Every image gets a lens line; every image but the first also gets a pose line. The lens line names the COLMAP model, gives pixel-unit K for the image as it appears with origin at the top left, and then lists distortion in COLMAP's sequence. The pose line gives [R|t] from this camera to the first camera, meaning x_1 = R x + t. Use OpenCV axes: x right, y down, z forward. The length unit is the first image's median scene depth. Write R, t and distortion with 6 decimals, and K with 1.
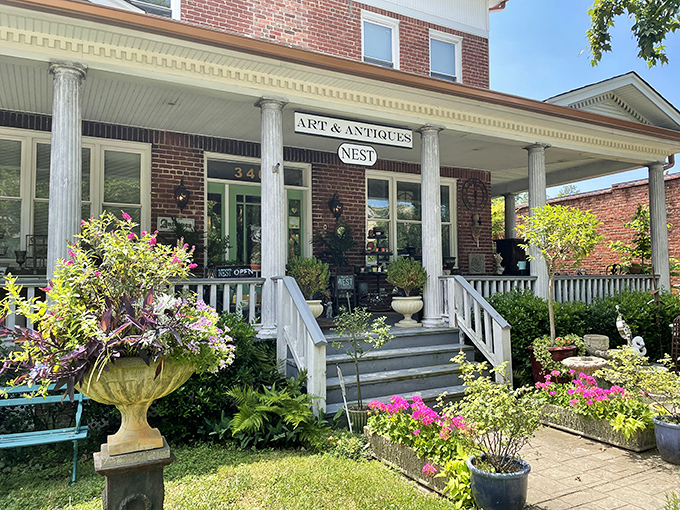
lens RADIAL K [[535.8, 0, 340.6], [0, 535.8, 253.0], [0, 0, 1]] dist [0.026190, -0.001247]
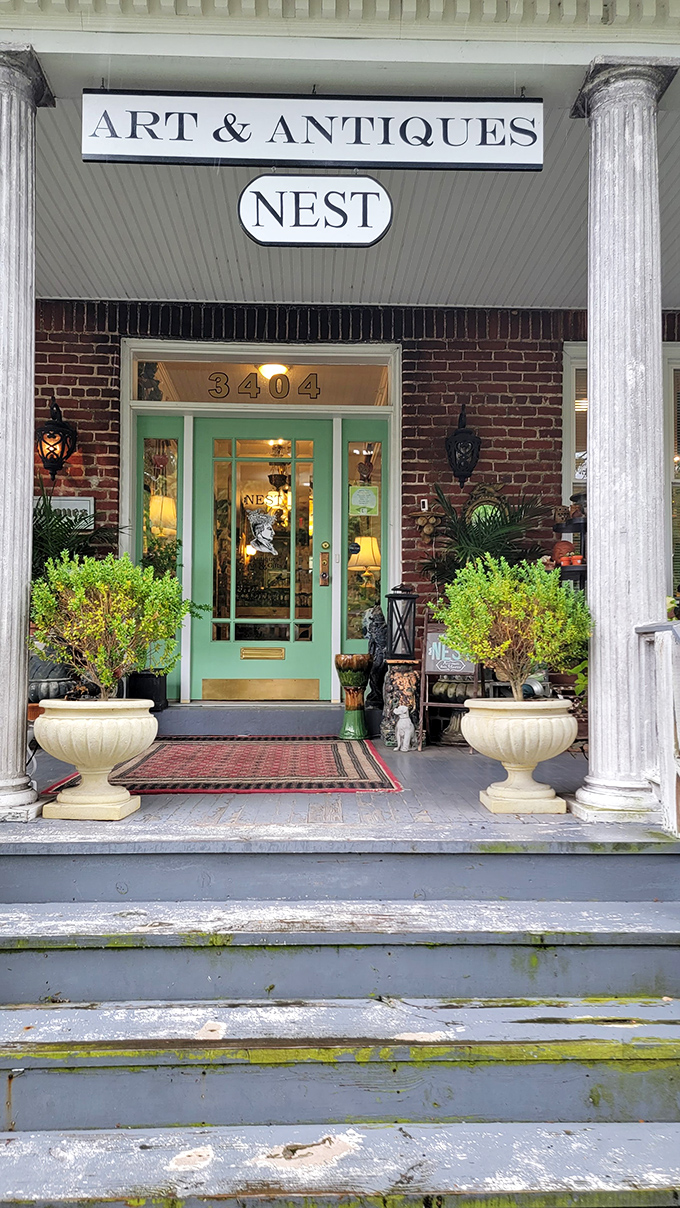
lens RADIAL K [[870.0, 0, 335.4], [0, 870.0, 609.1], [0, 0, 1]] dist [0.032500, 0.000645]
pose [[0.882867, -0.012537, -0.469456, 0.256464], [0.008254, 0.999903, -0.011179, 0.039693], [0.469551, 0.005995, 0.882885, 0.565346]]
